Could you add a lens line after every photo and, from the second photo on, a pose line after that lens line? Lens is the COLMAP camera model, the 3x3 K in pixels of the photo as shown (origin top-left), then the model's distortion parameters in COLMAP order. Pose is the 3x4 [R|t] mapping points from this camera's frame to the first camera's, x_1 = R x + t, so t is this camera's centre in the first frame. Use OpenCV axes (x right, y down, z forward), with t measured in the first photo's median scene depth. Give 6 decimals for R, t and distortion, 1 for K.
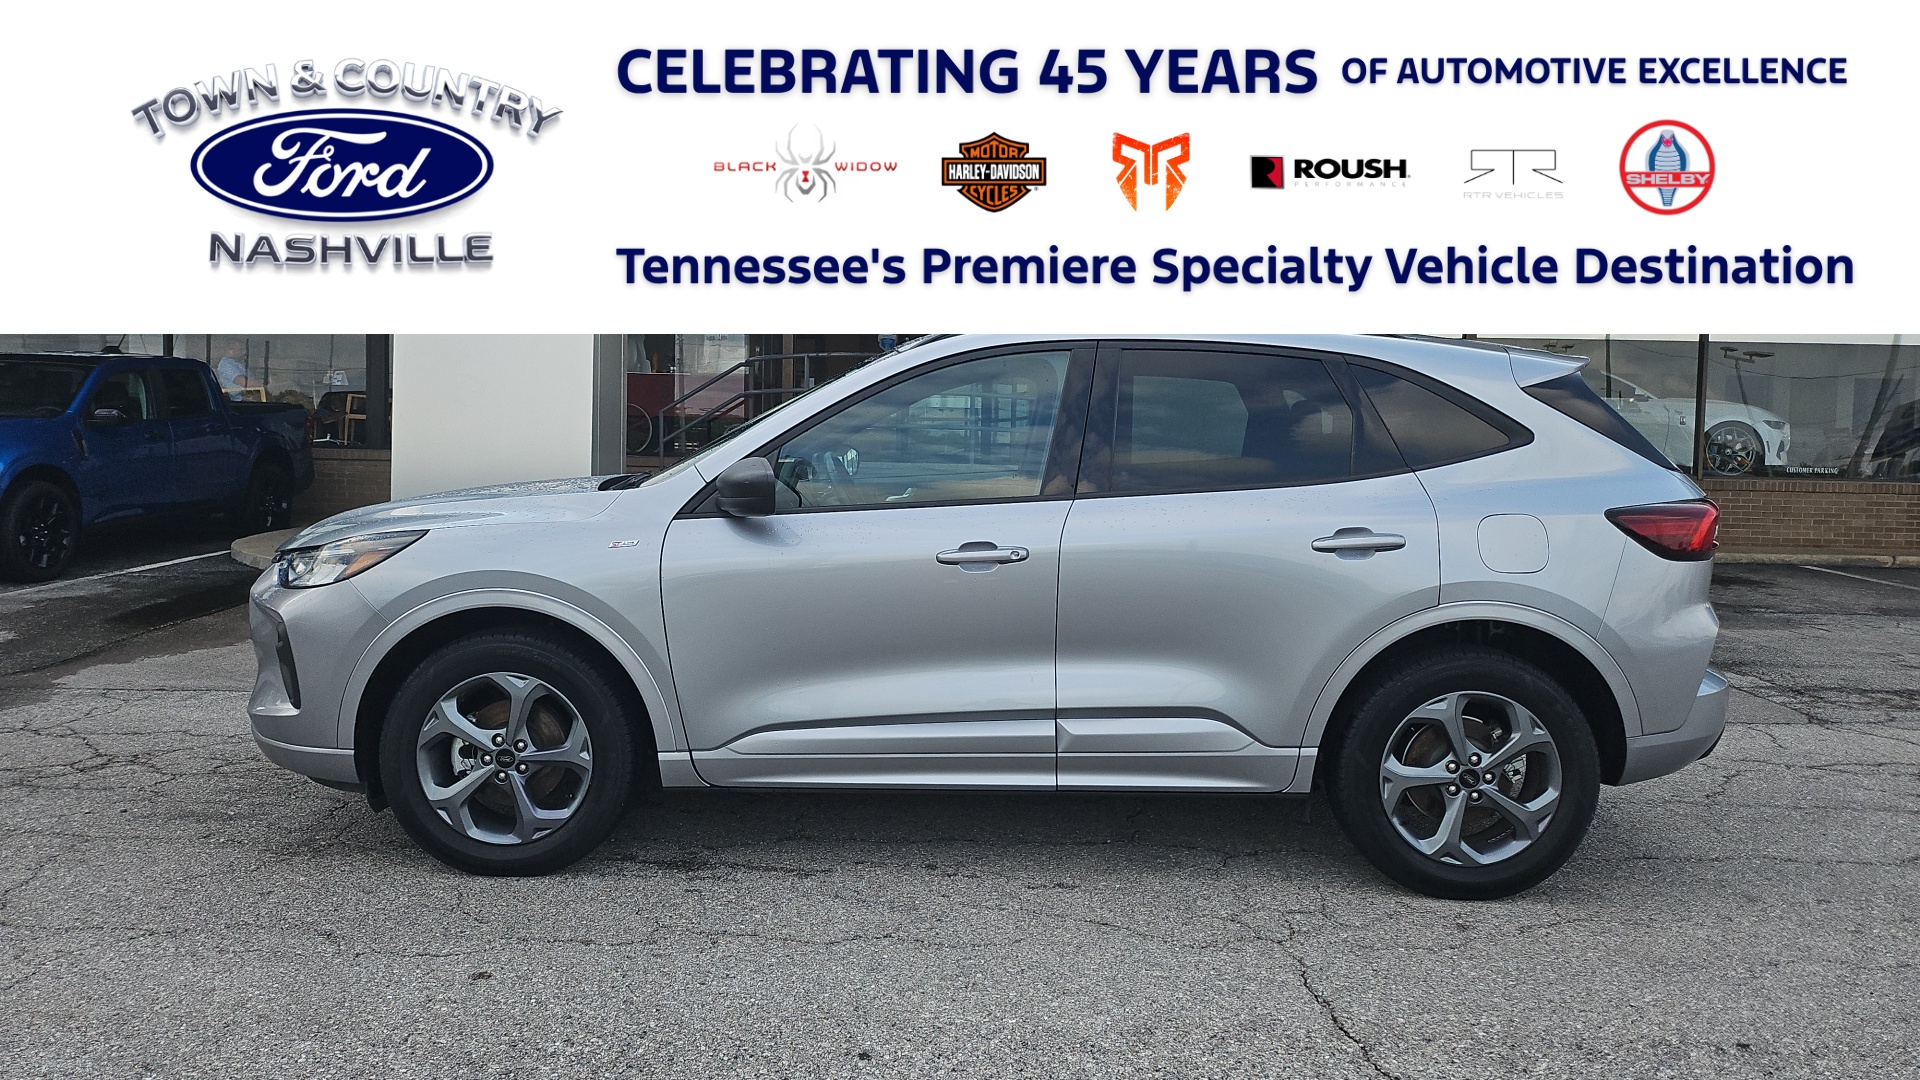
lens RADIAL K [[1343.7, 0, 949.0], [0, 1343.7, 531.0], [0, 0, 1]] dist [0.086622, -0.098935]
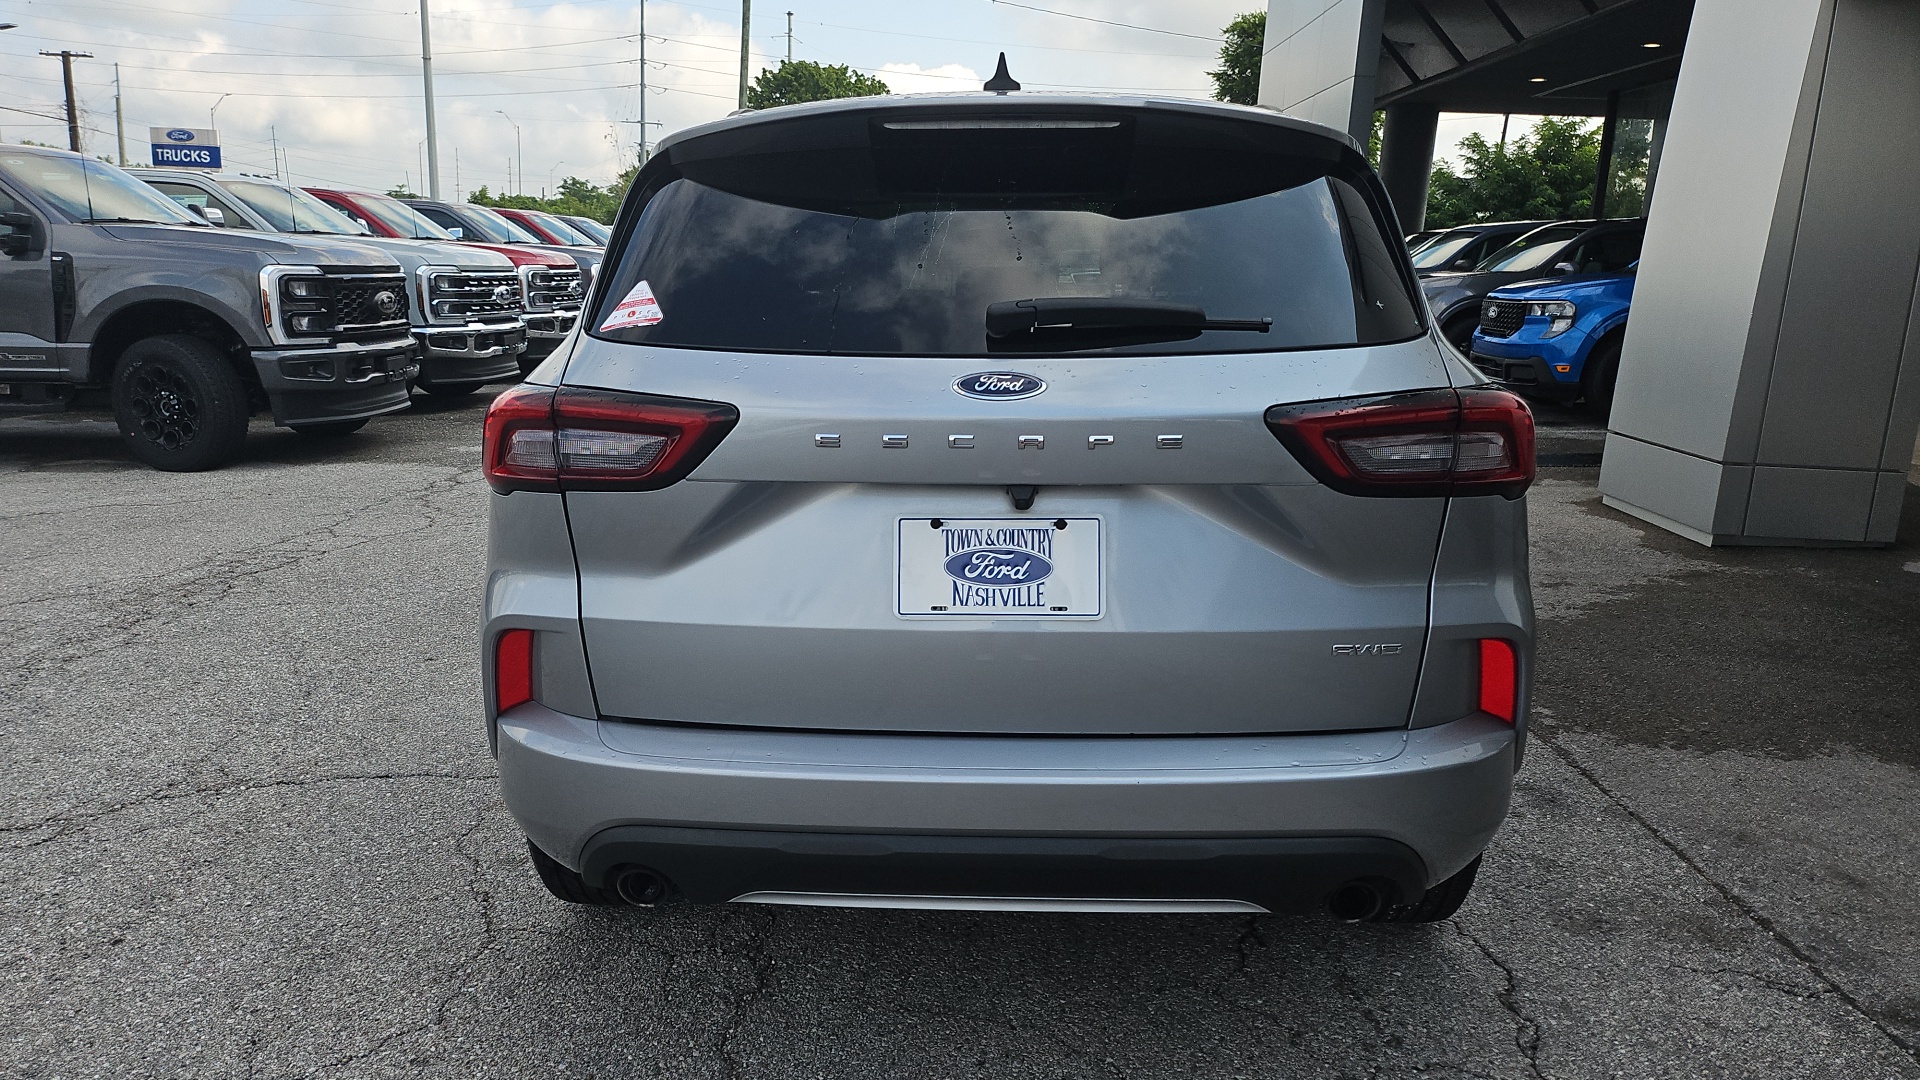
lens RADIAL K [[1344.1, 0, 960.0], [0, 1344.1, 540.0], [0, 0, 1]] dist [0.086252, -0.103422]
pose [[-0.022122, 0.186086, -0.982284, 1.097190], [-0.085522, 0.978571, 0.187308, -0.079695], [0.996091, 0.088150, -0.005733, 1.203409]]
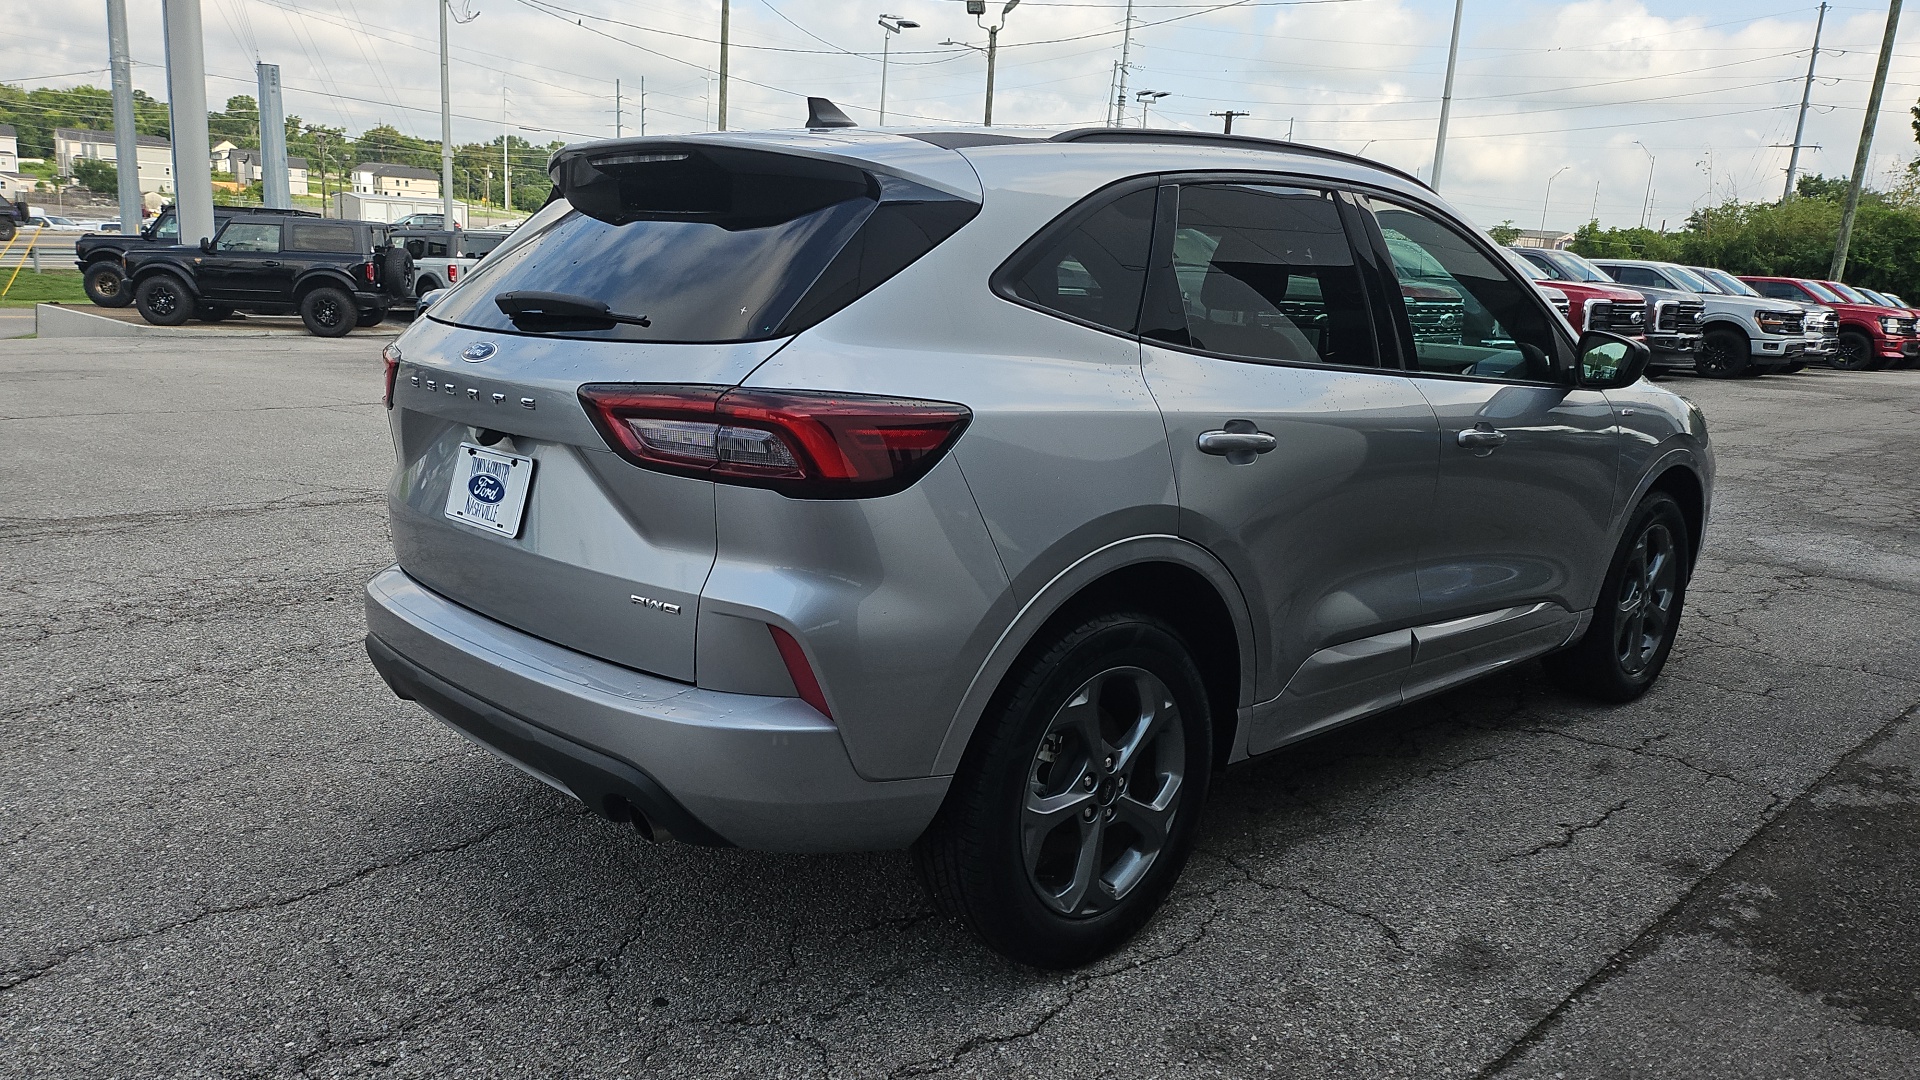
lens RADIAL K [[1344.1, 0, 960.0], [0, 1344.1, 540.0], [0, 0, 1]] dist [0.086252, -0.103422]
pose [[-0.710956, 0.096039, -0.696647, 0.909094], [-0.102382, 0.965941, 0.237649, -0.138044], [0.695743, 0.240282, -0.676909, 1.851767]]
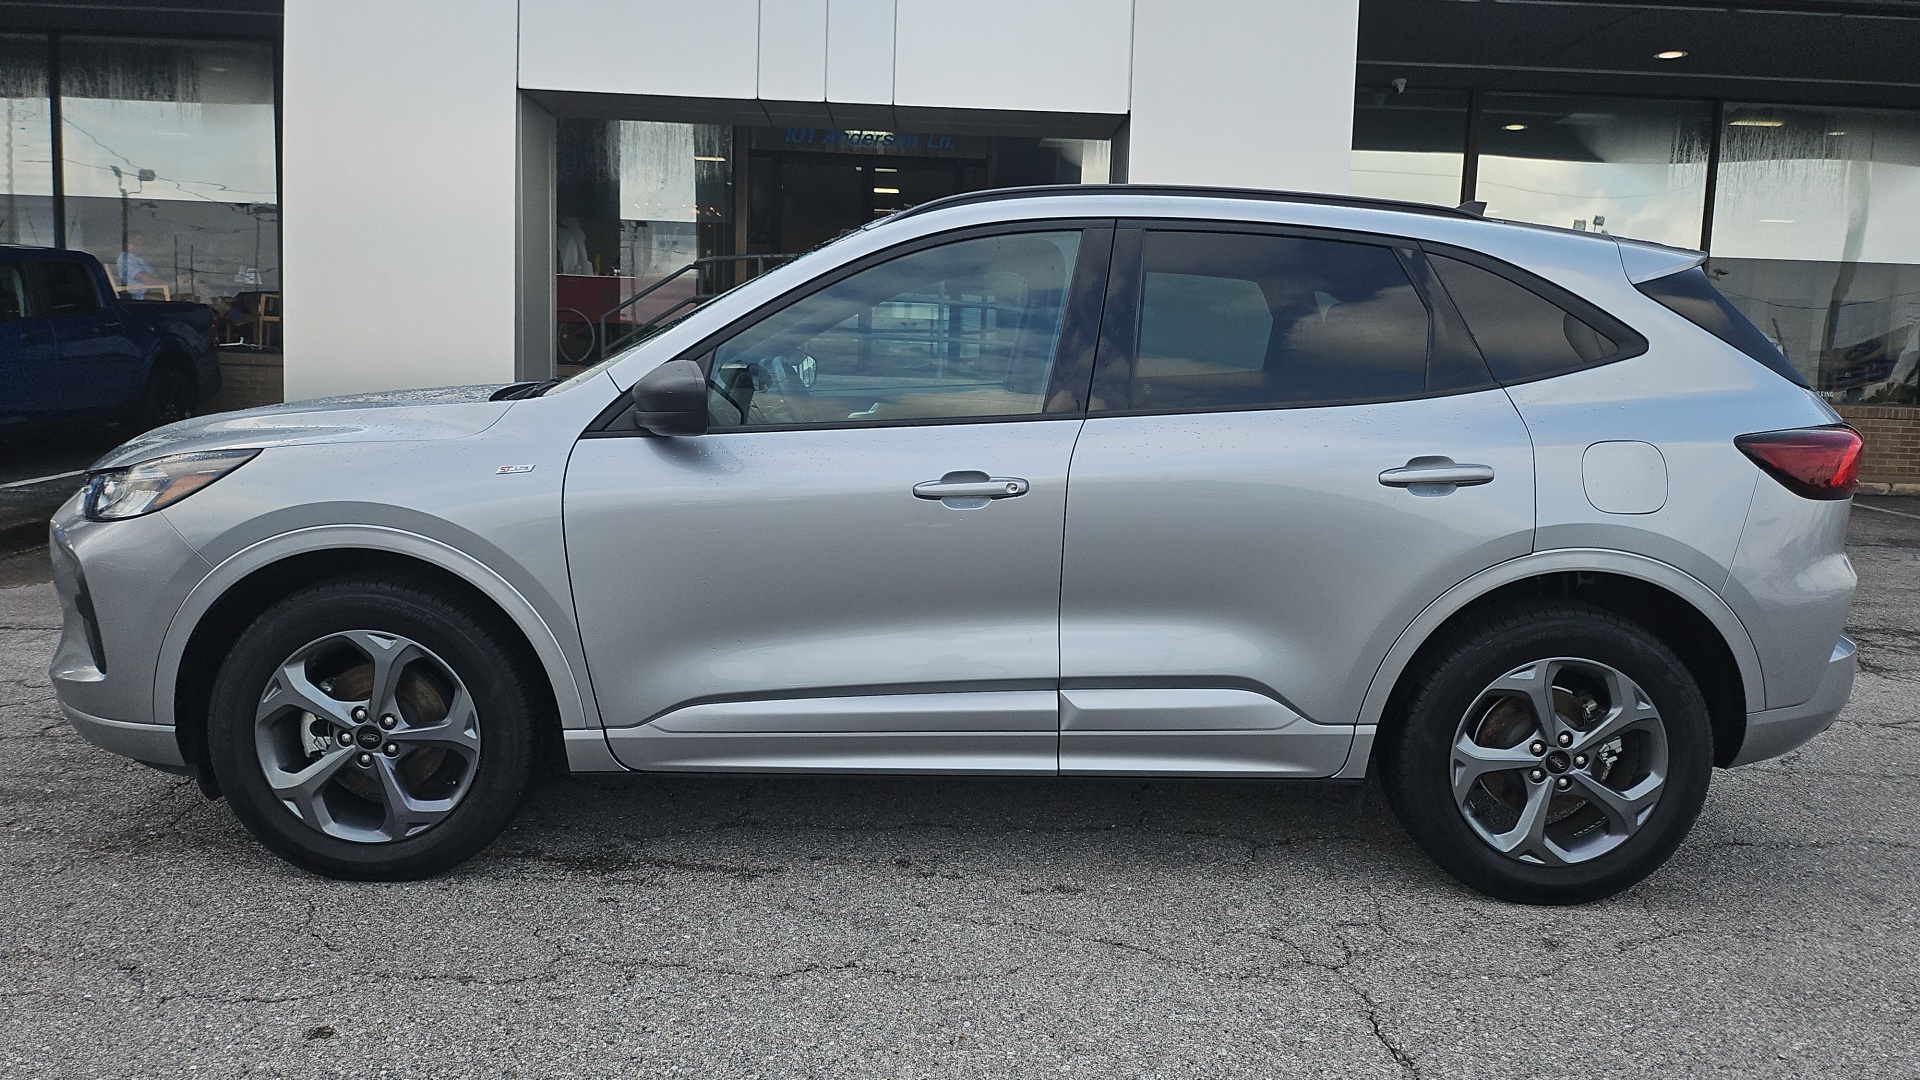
lens RADIAL K [[1344.1, 0, 960.0], [0, 1344.1, 540.0], [0, 0, 1]] dist [0.086252, -0.103422]
pose [[0.999252, 0.005966, 0.038217, -0.011657], [-0.008544, 0.997673, 0.067648, -0.004948], [-0.037724, -0.067924, 0.996977, 0.198209]]
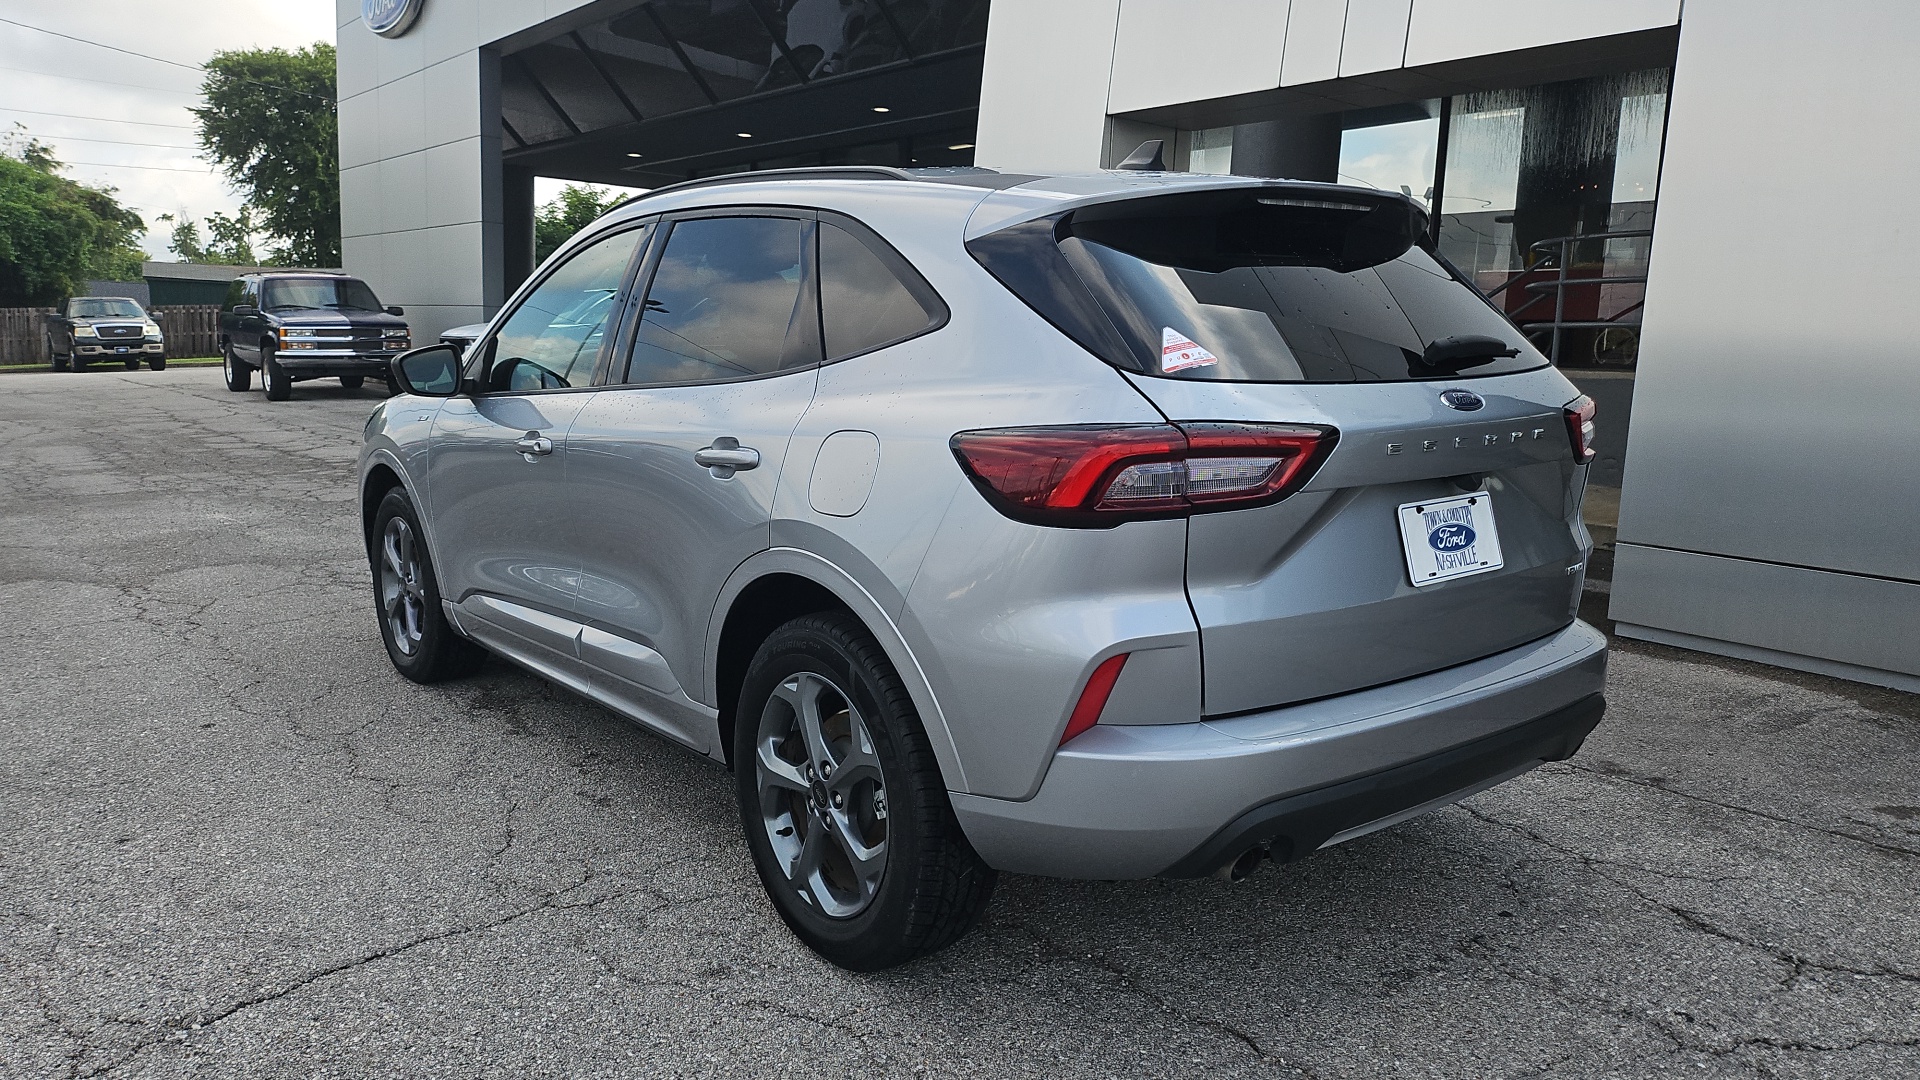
lens RADIAL K [[1341.6, 0, 951.2], [0, 1341.6, 521.5], [0, 0, 1]] dist [0.080119, -0.103147]
pose [[0.631593, 0.100424, -0.768769, 0.958477], [-0.056283, 0.994898, 0.083723, -0.026067], [0.773254, -0.009610, 0.634023, 0.597443]]
